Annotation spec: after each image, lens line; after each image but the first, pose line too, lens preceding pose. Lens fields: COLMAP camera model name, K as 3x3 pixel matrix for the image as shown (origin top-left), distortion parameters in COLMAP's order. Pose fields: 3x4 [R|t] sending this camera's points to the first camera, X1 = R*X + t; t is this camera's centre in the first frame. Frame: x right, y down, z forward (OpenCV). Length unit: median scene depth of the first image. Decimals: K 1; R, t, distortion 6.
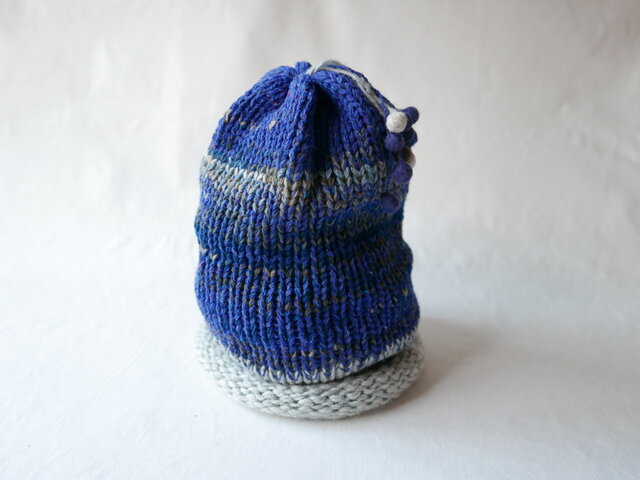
lens RADIAL K [[462.7, 0, 320.6], [0, 462.7, 242.5], [0, 0, 1]] dist [-0.005493, -0.002993]
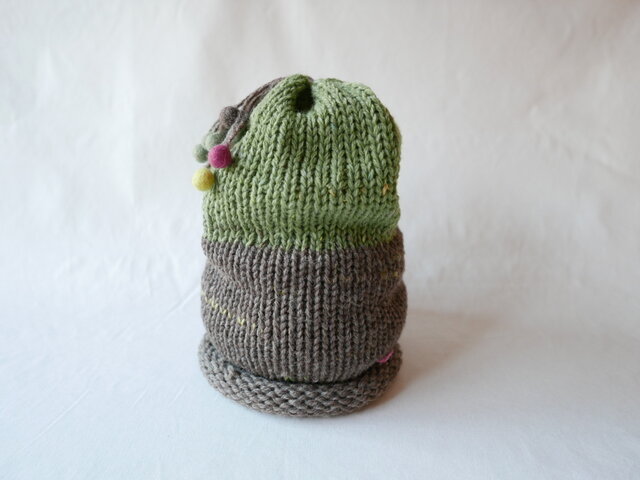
lens RADIAL K [[462.7, 0, 319.4], [0, 462.7, 242.1], [0, 0, 1]] dist [-0.005493, -0.002993]
pose [[0.998917, -0.032616, 0.033175, 0.038141], [0.032446, 0.999458, 0.005632, -0.036981], [-0.033341, -0.004549, 0.999434, 0.043934]]
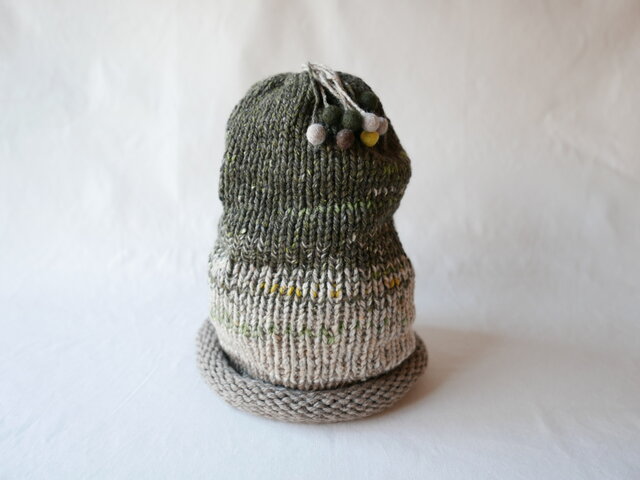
lens RADIAL K [[462.7, 0, 322.2], [0, 462.7, 241.9], [0, 0, 1]] dist [-0.005493, -0.002993]
pose [[0.999324, -0.024824, 0.027120, -0.019524], [0.024110, 0.999362, 0.026335, -0.051504], [-0.027757, -0.025663, 0.999285, -0.041967]]
